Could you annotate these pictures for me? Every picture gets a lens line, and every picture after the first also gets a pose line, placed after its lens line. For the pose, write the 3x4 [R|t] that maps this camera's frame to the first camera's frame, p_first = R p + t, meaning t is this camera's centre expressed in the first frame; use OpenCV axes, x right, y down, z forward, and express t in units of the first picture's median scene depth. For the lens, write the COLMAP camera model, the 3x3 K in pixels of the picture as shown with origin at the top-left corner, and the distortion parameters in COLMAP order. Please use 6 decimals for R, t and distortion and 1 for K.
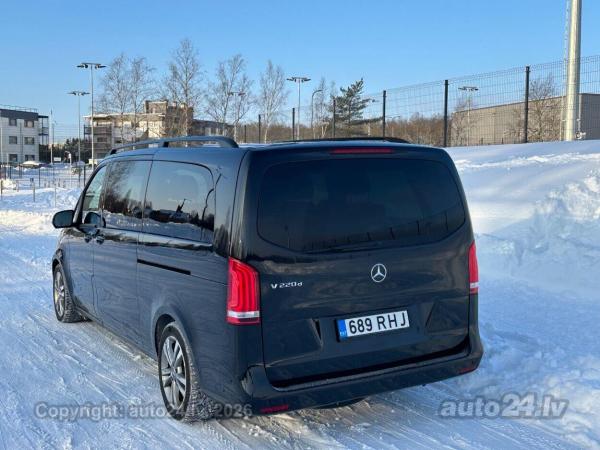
lens RADIAL K [[696.6, 0, 291.1], [0, 696.6, 223.7], [0, 0, 1]] dist [0.160418, -0.326987]
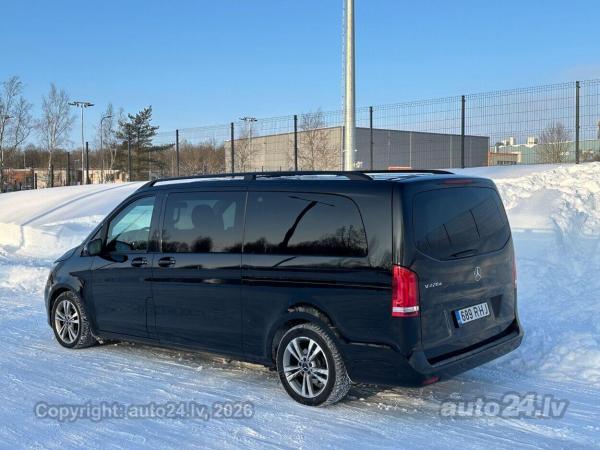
lens RADIAL K [[696.6, 0, 291.1], [0, 696.6, 223.7], [0, 0, 1]] dist [0.160418, -0.326987]
pose [[0.947552, -0.026106, 0.318535, -0.459094], [0.038161, 0.998770, -0.031661, 0.003331], [-0.317316, 0.042156, 0.947382, -0.109791]]
